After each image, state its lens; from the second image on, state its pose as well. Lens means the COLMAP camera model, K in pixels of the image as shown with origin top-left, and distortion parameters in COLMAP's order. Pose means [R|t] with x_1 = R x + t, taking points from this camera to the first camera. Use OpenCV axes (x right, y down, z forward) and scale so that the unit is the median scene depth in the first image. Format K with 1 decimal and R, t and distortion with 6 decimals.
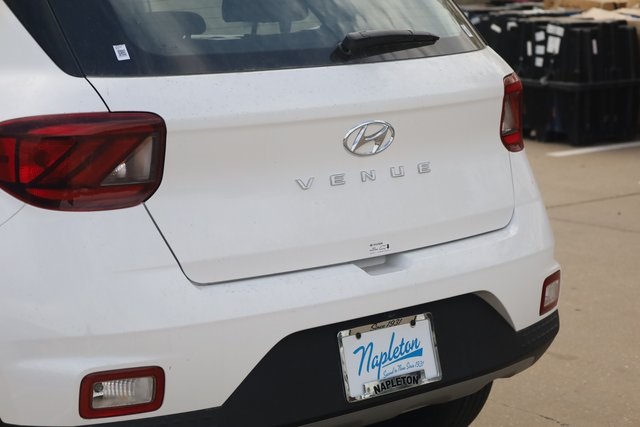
lens RADIAL K [[1896.1, 0, 320.0], [0, 1896.1, 213.5], [0, 0, 1]] dist [-0.075275, 0.395947]
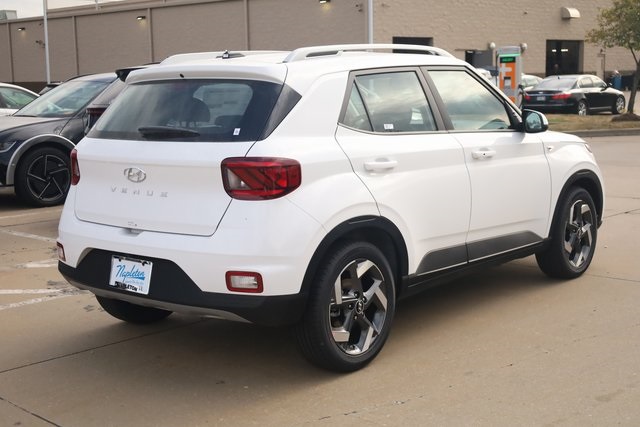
lens RADIAL K [[940.3, 0, 320.0], [0, 940.3, 213.5], [0, 0, 1]] dist [-0.004755, -0.036829]
pose [[0.063387, 0.145690, -0.987298, 1.087913], [-0.121970, 0.983002, 0.137225, -0.165968], [0.990508, 0.111722, 0.080080, 1.097362]]
